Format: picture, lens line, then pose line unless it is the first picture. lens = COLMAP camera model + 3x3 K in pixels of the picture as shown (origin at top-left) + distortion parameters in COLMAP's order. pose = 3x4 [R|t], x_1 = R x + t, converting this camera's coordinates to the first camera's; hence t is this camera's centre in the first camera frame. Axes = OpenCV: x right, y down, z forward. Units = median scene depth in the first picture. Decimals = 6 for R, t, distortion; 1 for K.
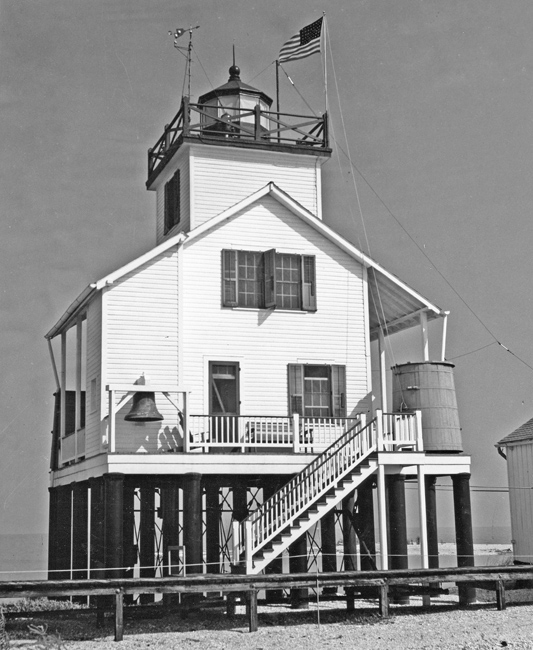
lens RADIAL K [[1107.0, 0, 266.4], [0, 1107.0, 325.1], [0, 0, 1]] dist [-0.220725, 0.000000]
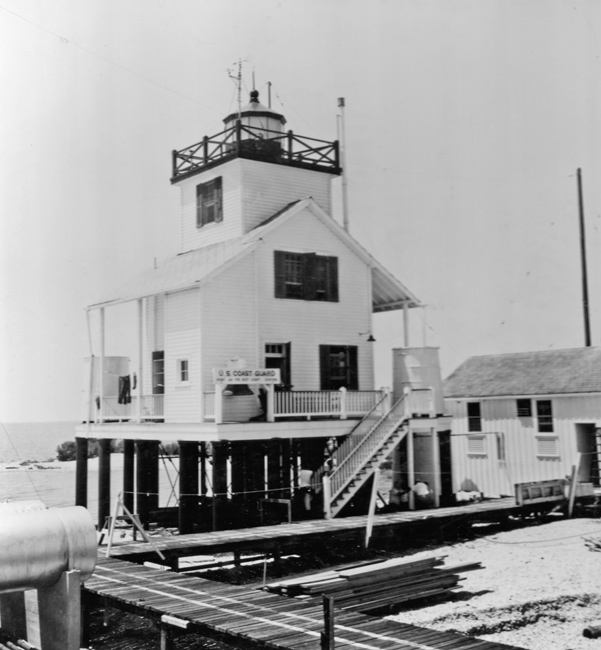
lens RADIAL K [[942.8, 0, 300.8], [0, 942.8, 323.8], [0, 0, 1]] dist [-0.274720, 0.000000]
pose [[0.948177, 0.021409, 0.317020, -0.365256], [-0.044737, 0.996784, 0.066491, -0.063182], [-0.314576, -0.077227, 0.946085, 0.004136]]
